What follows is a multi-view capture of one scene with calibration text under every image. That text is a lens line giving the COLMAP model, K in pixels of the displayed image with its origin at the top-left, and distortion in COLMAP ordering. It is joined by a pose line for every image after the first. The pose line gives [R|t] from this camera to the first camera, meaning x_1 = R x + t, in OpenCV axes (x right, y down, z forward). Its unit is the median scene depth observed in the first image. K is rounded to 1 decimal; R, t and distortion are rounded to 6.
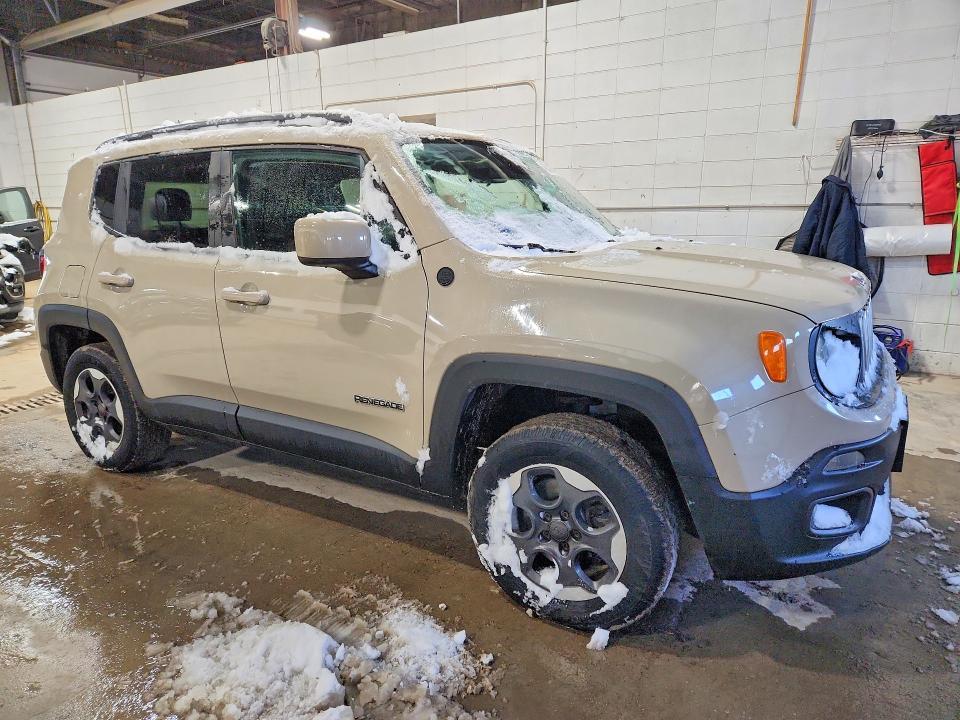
lens RADIAL K [[642.9, 0, 480.2], [0, 642.9, 369.7], [0, 0, 1]] dist [0.061873, -0.056405]
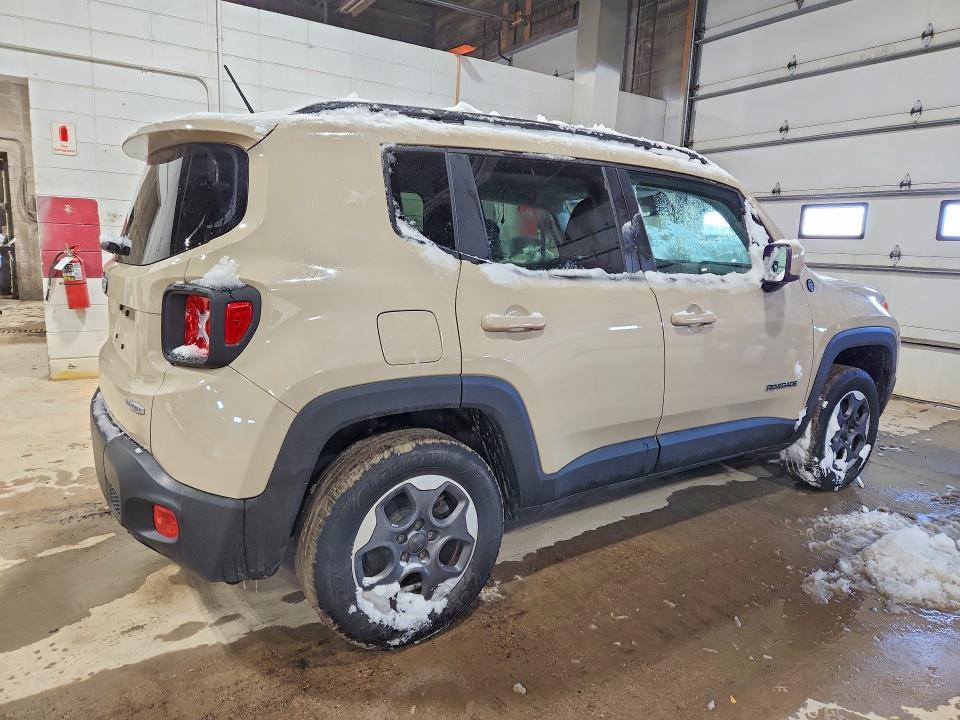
lens RADIAL K [[634.1, 0, 477.0], [0, 634.1, 358.5], [0, 0, 1]] dist [0.071420, -0.062801]
pose [[0.416030, -0.141675, 0.898247, -1.210623], [0.182719, 0.980667, 0.070047, -0.158146], [-0.890805, 0.134985, 0.433874, 0.753413]]
